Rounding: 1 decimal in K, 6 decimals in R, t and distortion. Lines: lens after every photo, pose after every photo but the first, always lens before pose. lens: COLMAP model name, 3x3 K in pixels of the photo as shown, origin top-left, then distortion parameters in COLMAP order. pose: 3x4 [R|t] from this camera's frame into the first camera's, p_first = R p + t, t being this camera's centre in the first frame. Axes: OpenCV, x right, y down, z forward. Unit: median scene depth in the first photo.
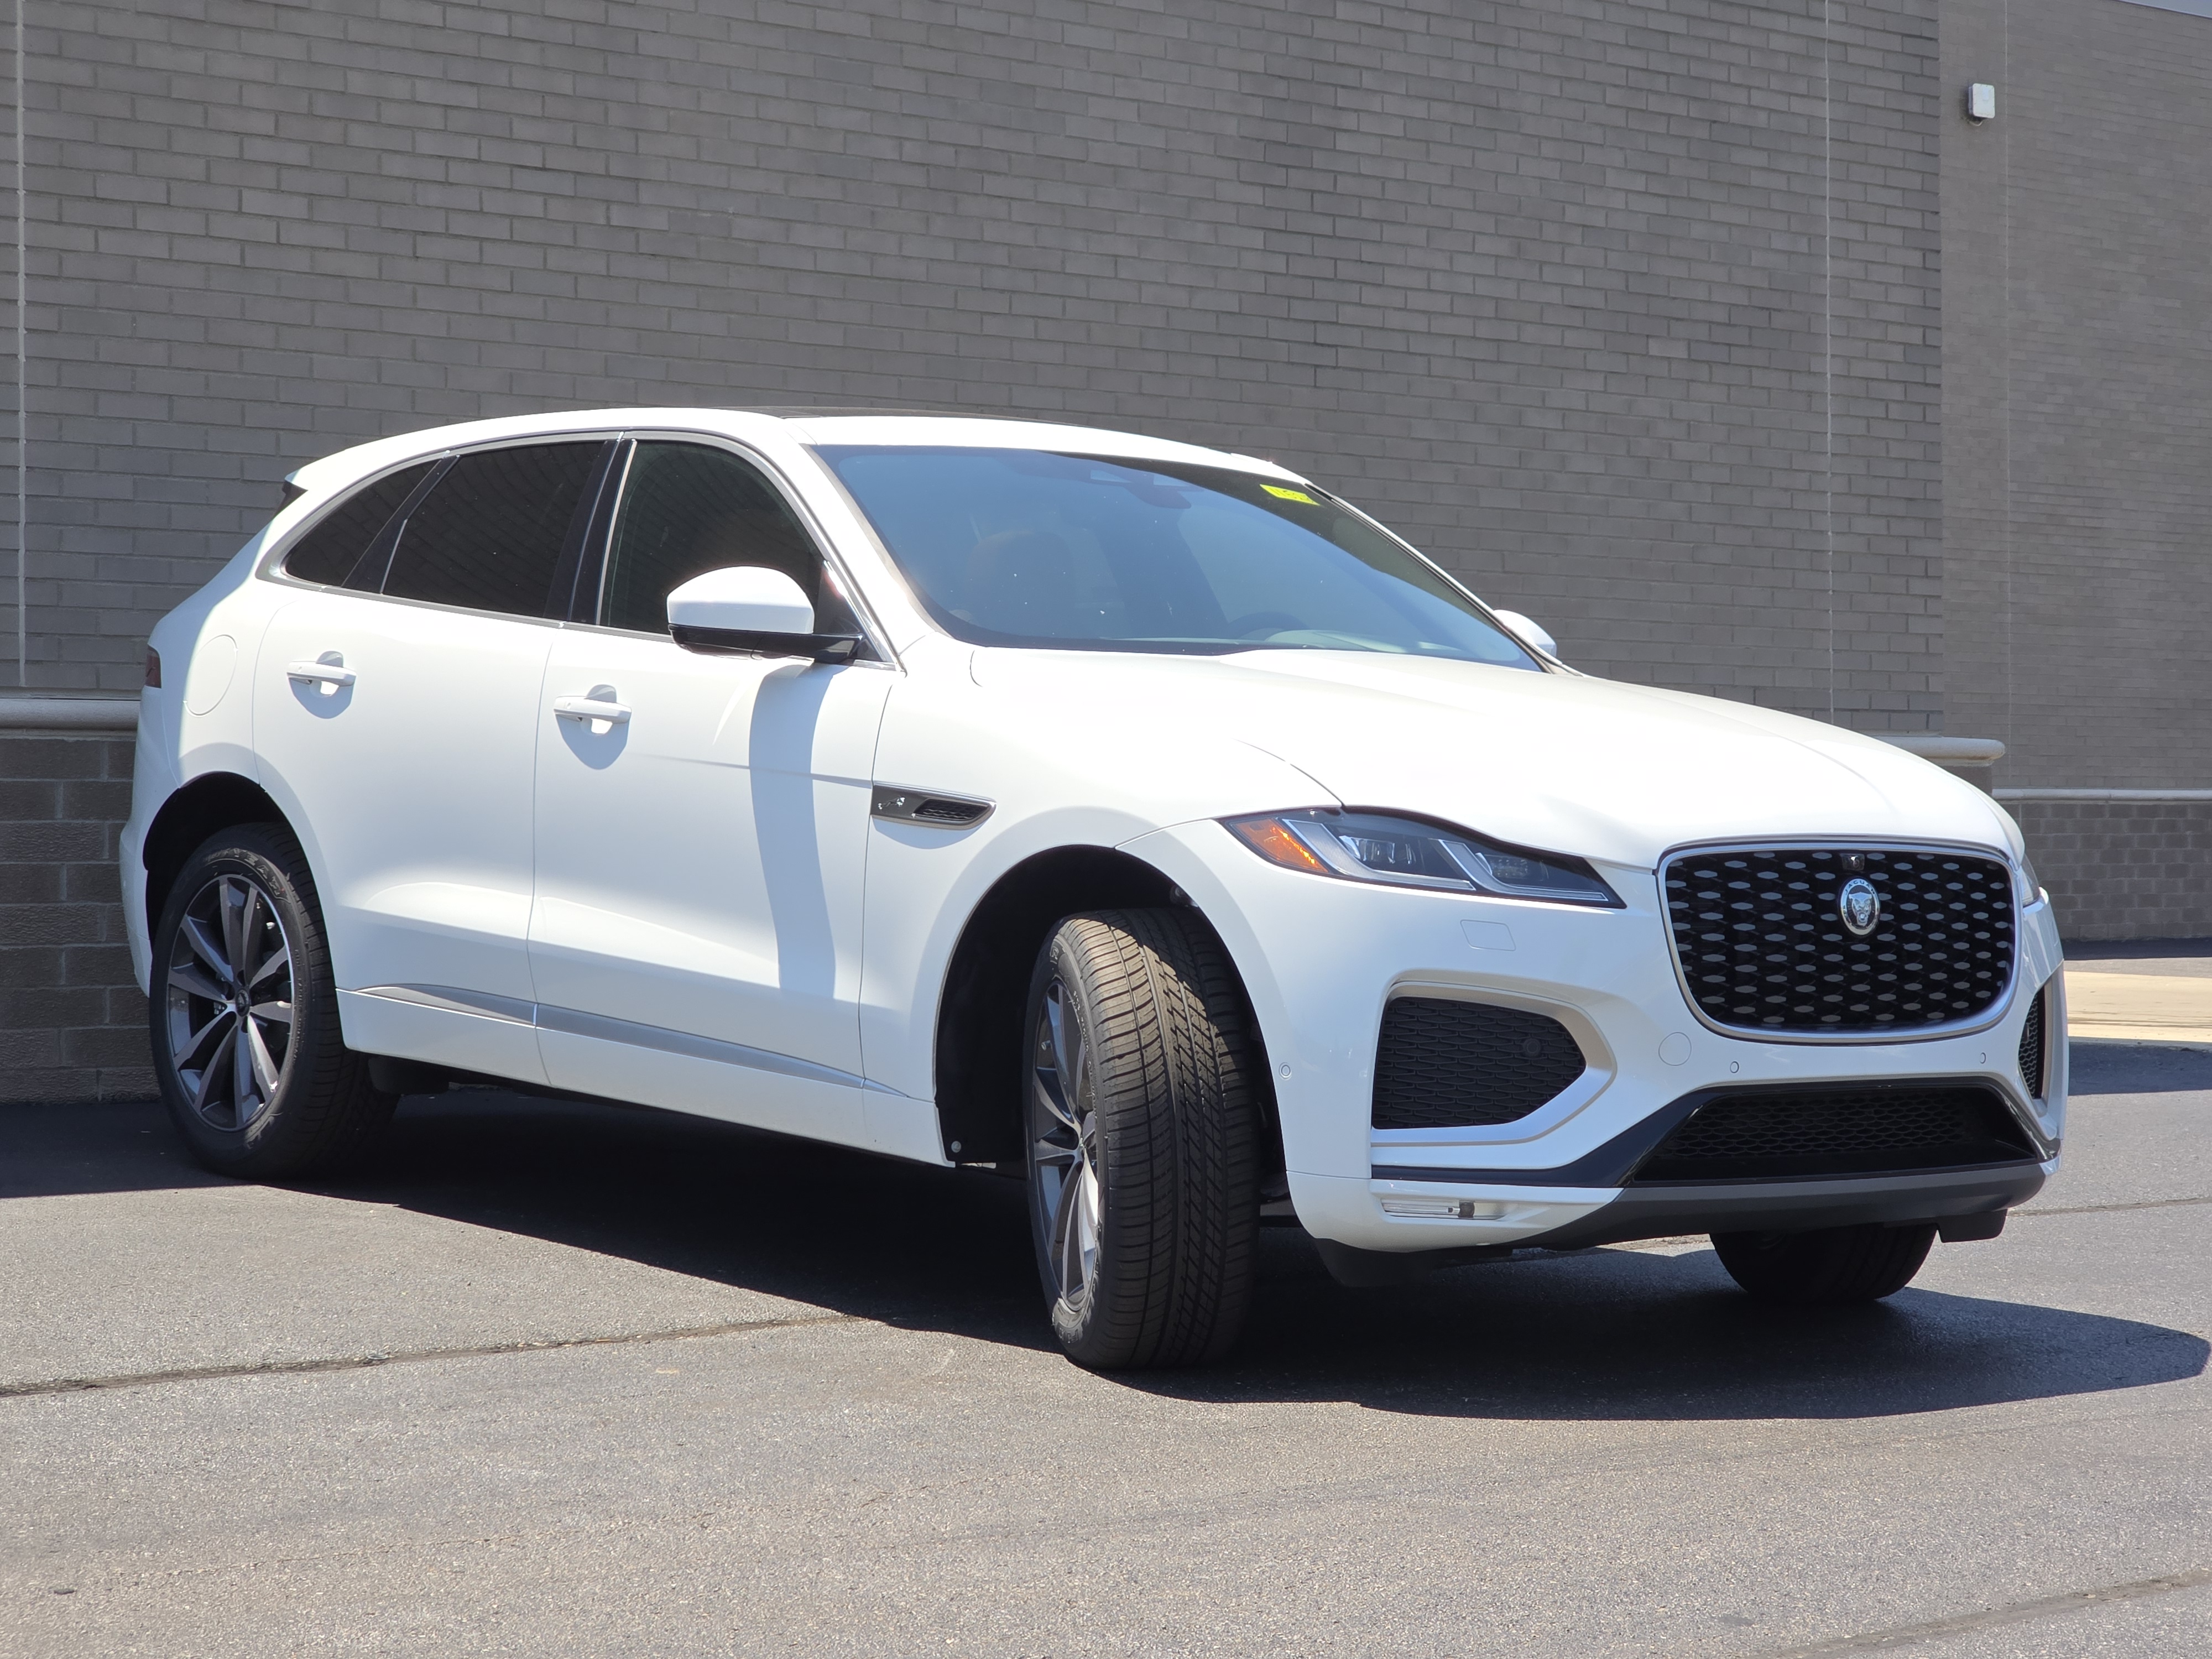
lens RADIAL K [[4291.6, 0, 1106.0], [0, 4291.6, 829.5], [0, 0, 1]] dist [-0.015774, 0.085120]
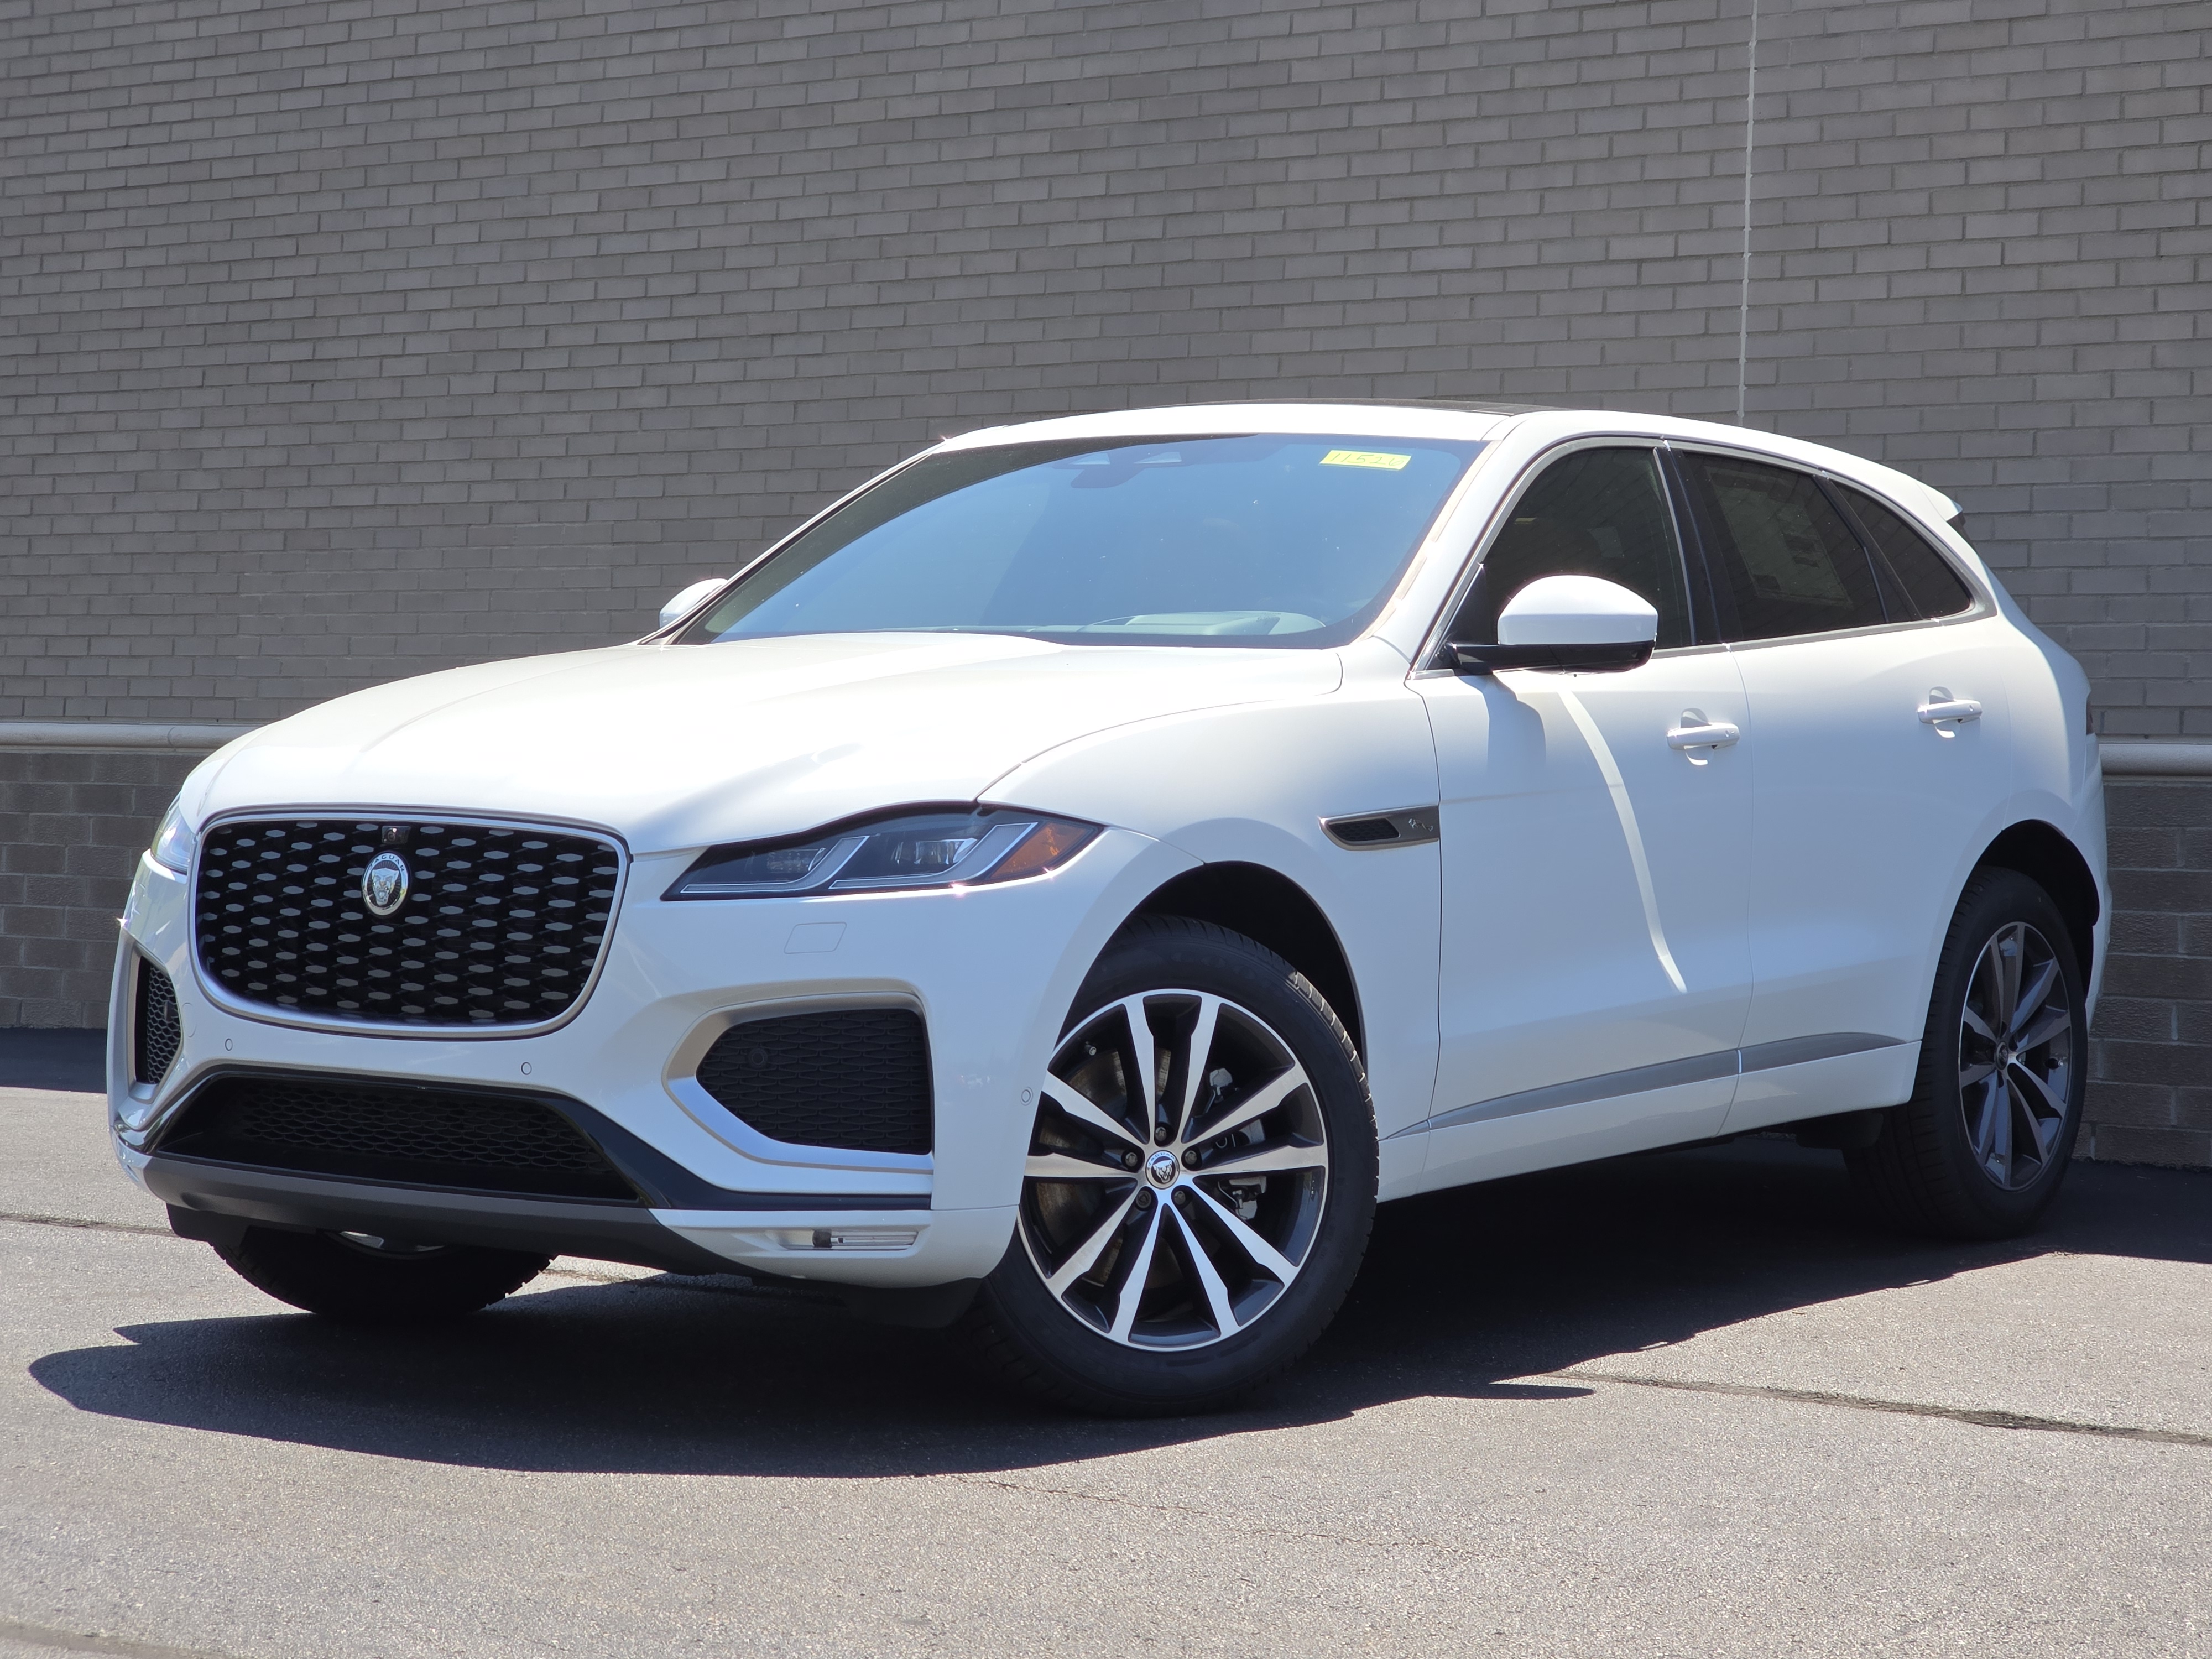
lens RADIAL K [[4292.2, 0, 1235.6], [0, 4292.2, 747.0], [0, 0, 1]] dist [-0.066845, 0.599727]
pose [[0.282605, -0.021730, -0.958990, 0.704042], [-0.031757, 0.998983, -0.031994, 0.007936], [0.958711, 0.039497, 0.281628, 0.589633]]
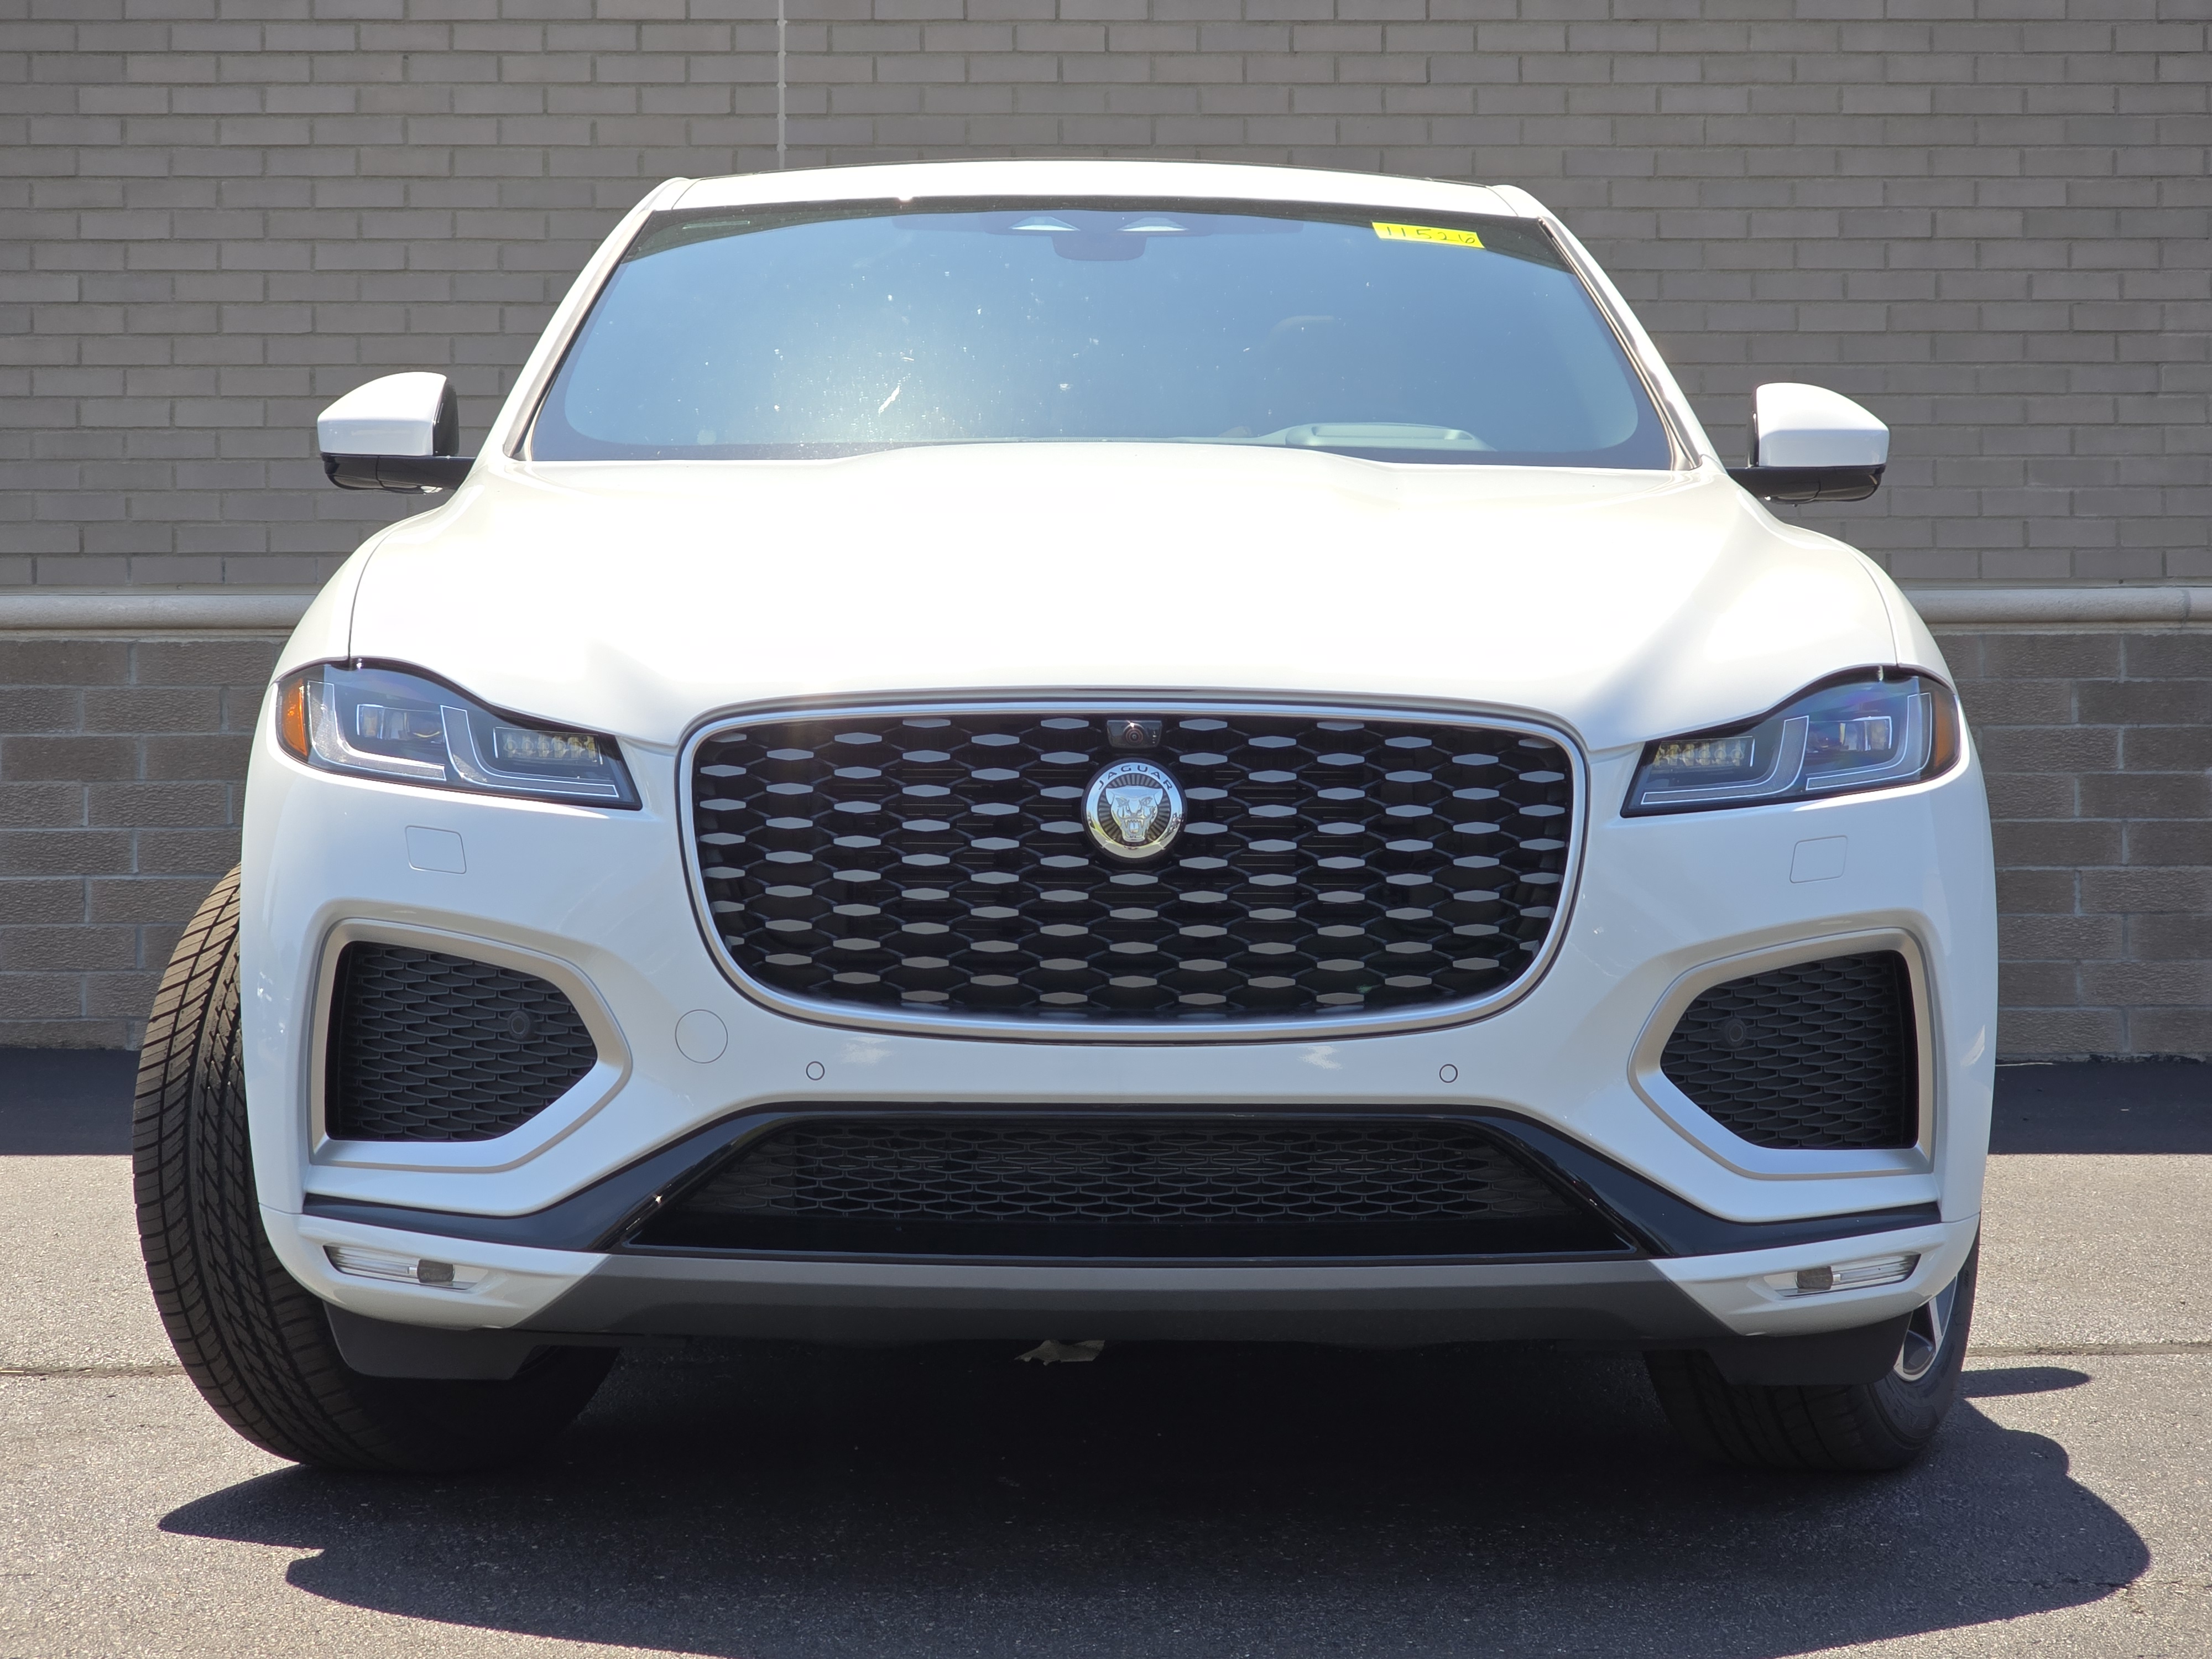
lens RADIAL K [[4291.6, 0, 1106.0], [0, 4291.6, 829.5], [0, 0, 1]] dist [-0.015774, 0.085120]
pose [[0.784553, 0.002105, -0.620059, 0.346908], [0.004864, 0.999943, 0.009549, 0.009672], [0.620043, -0.010507, 0.784497, 0.343711]]
